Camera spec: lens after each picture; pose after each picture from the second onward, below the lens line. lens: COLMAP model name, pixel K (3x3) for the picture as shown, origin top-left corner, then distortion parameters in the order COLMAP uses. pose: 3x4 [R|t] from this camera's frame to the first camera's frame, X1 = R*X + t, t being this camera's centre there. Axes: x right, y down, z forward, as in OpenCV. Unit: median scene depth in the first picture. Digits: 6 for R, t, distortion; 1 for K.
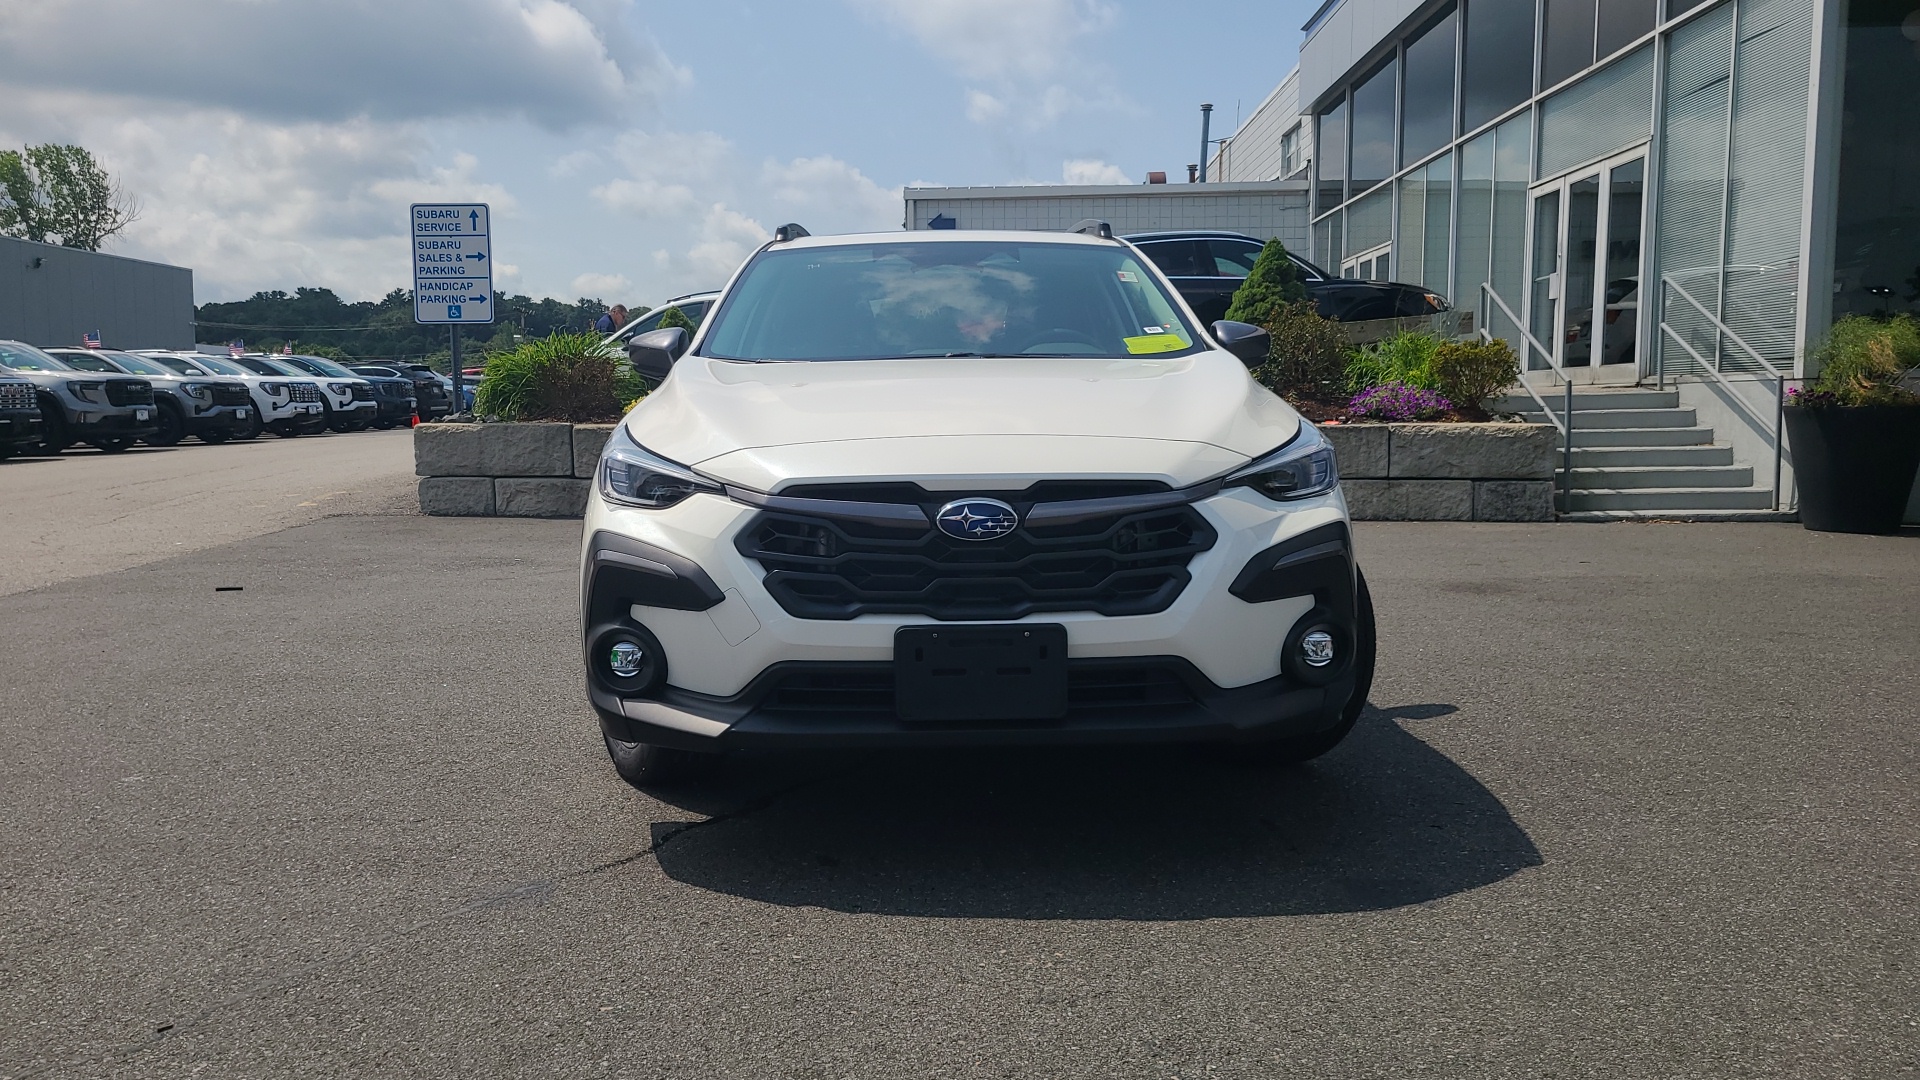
lens RADIAL K [[1437.6, 0, 915.4], [0, 1437.6, 573.3], [0, 0, 1]] dist [0.044734, -0.019991]
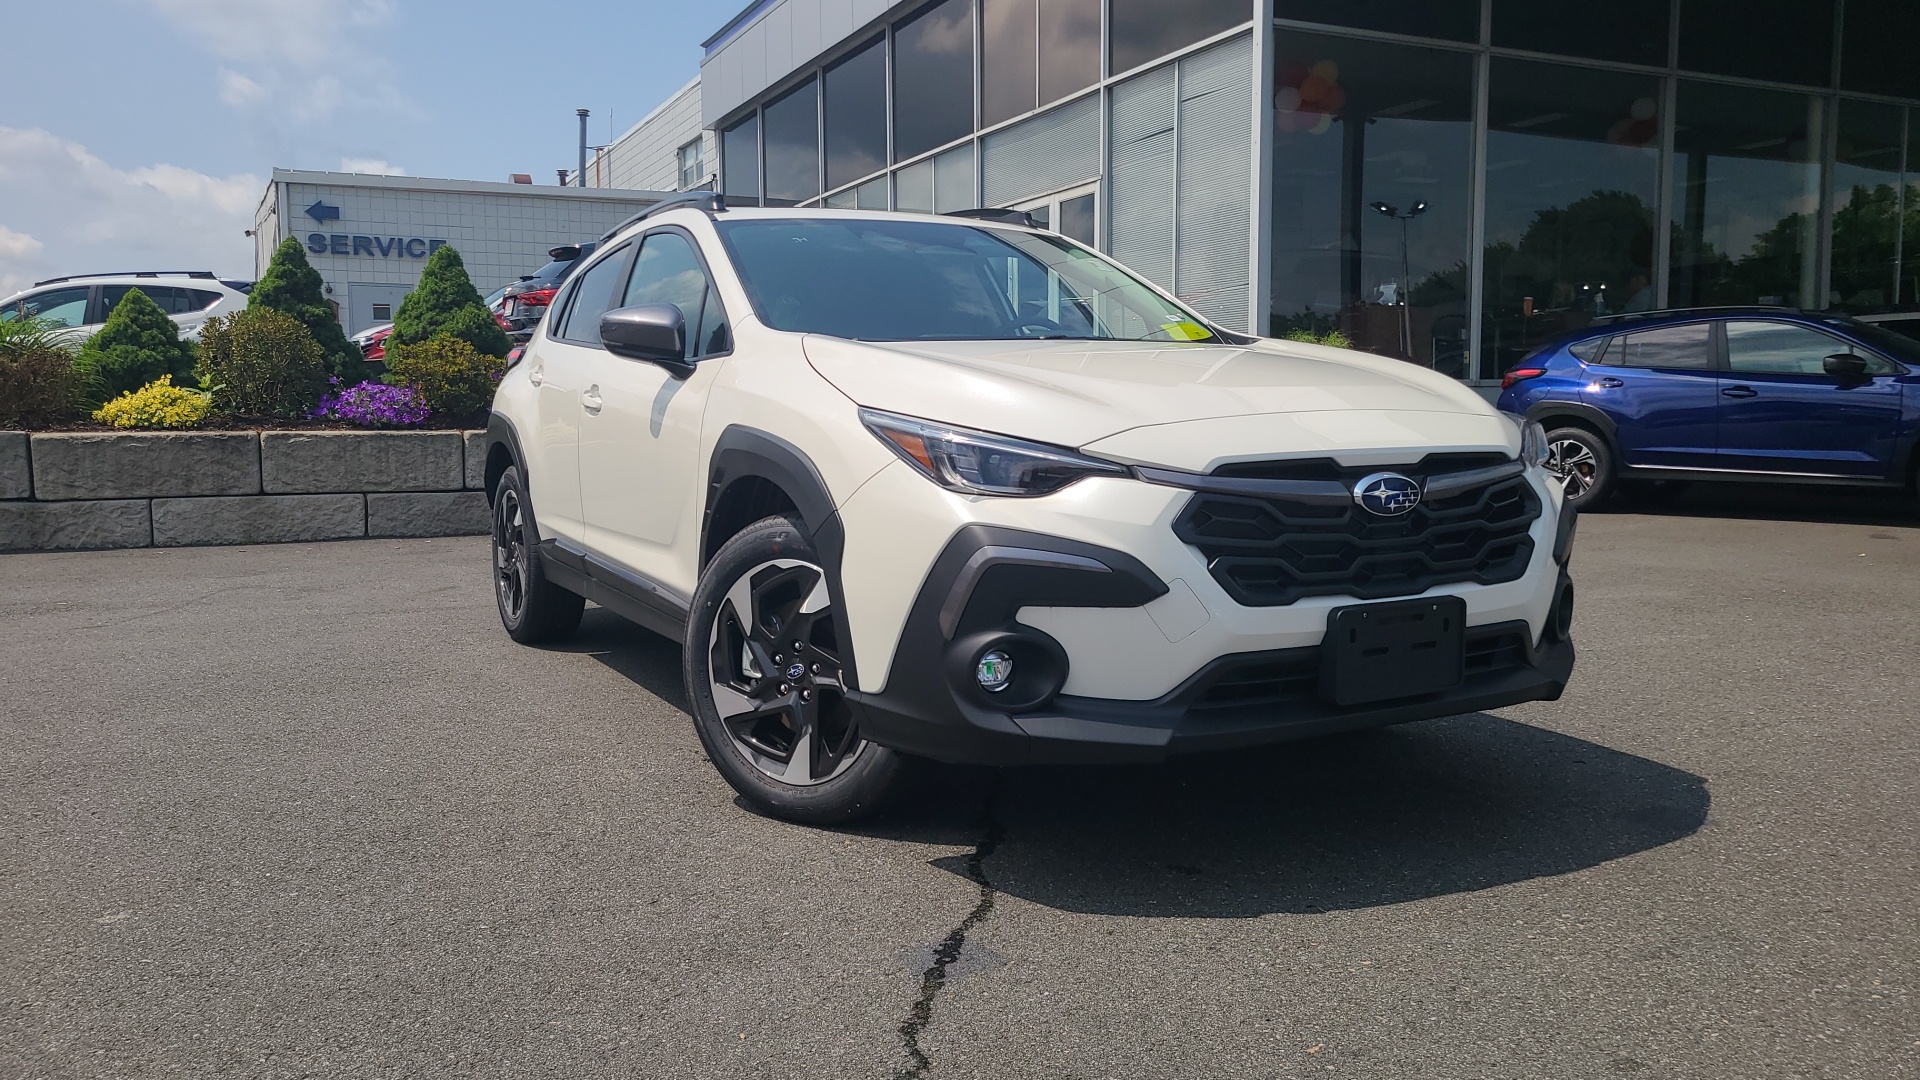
lens RADIAL K [[1437.6, 0, 945.9], [0, 1437.6, 581.2], [0, 0, 1]] dist [0.044734, -0.019991]
pose [[0.886185, -0.056765, 0.459840, -0.174848], [0.058442, 0.998235, 0.010602, -0.001646], [-0.459630, 0.017479, 0.887938, 0.067482]]
